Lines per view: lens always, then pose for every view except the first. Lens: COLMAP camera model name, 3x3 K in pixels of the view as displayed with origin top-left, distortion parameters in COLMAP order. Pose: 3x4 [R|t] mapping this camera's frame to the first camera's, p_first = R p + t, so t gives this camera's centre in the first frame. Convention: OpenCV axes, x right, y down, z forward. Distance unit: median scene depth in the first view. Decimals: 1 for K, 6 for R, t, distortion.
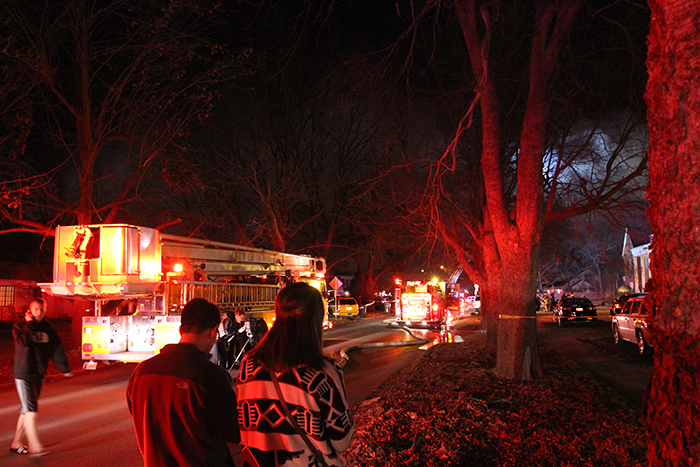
lens RADIAL K [[522.1, 0, 350.0], [0, 522.1, 233.5], [0, 0, 1]] dist [-0.111032, 0.045246]
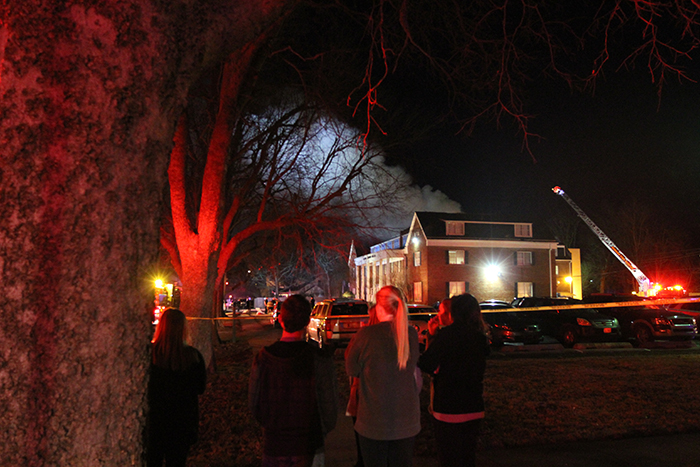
lens RADIAL K [[522.1, 0, 350.0], [0, 522.1, 233.5], [0, 0, 1]] dist [-0.111032, 0.045246]
pose [[0.882603, 0.059269, 0.466368, 0.057042], [-0.056474, 0.998204, -0.019980, -0.007144], [-0.466715, -0.008704, 0.884365, -0.063774]]
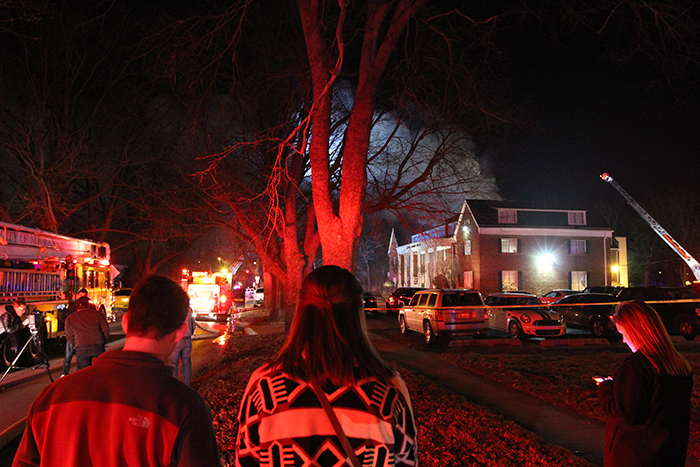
lens RADIAL K [[522.1, 0, 350.0], [0, 522.1, 233.5], [0, 0, 1]] dist [-0.111032, 0.045246]
pose [[0.910506, 0.046161, 0.410910, -0.042104], [-0.052237, 0.998628, 0.003564, 0.006511], [-0.410182, -0.024710, 0.911669, 0.041416]]
